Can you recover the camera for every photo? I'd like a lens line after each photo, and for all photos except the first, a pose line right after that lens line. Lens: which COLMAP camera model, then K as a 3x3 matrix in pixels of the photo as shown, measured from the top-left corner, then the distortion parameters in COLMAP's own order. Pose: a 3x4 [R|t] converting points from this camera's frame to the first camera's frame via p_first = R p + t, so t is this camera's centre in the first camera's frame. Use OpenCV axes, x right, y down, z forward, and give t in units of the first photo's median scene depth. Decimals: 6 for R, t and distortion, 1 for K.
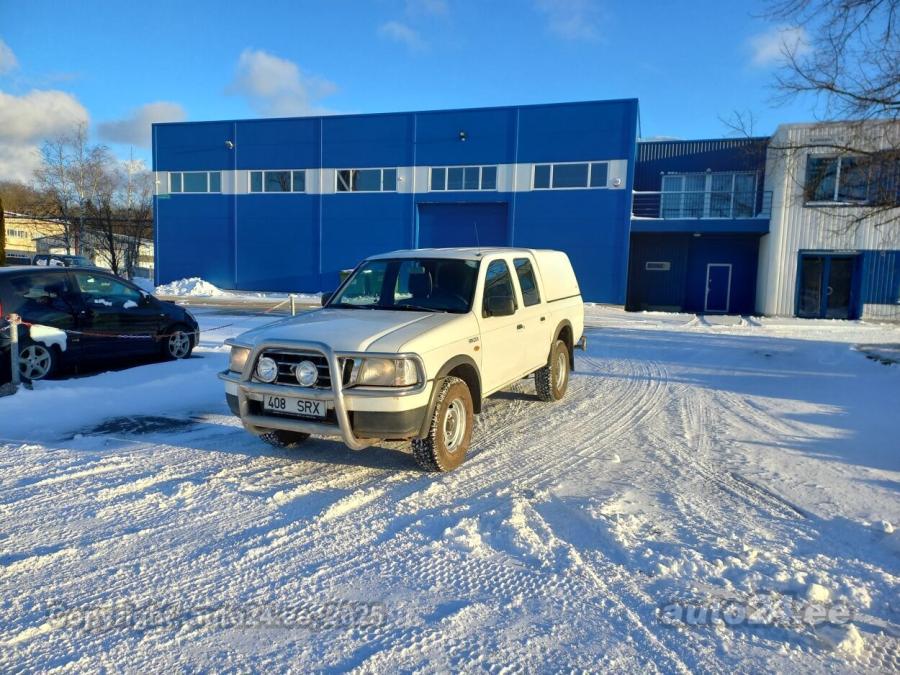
lens RADIAL K [[654.4, 0, 433.8], [0, 654.4, 342.1], [0, 0, 1]] dist [0.076104, -0.054491]
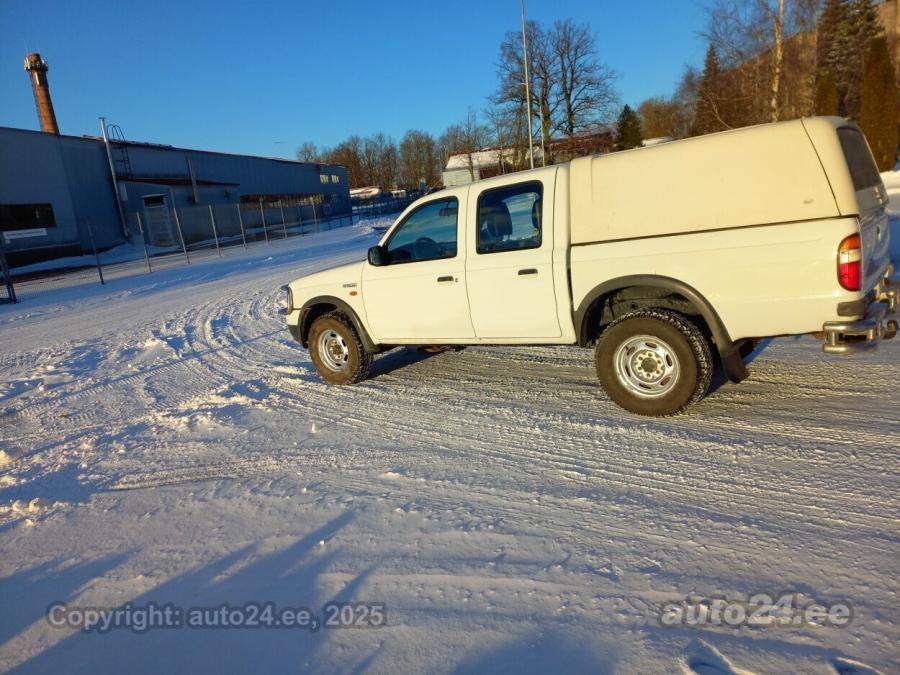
lens RADIAL K [[654.4, 0, 431.9], [0, 654.4, 330.4], [0, 0, 1]] dist [0.076104, -0.054491]
pose [[-0.215223, 0.184357, -0.959006, 0.229315], [0.010086, 0.982386, 0.186588, -0.027712], [0.976513, 0.030486, -0.213291, 0.279505]]
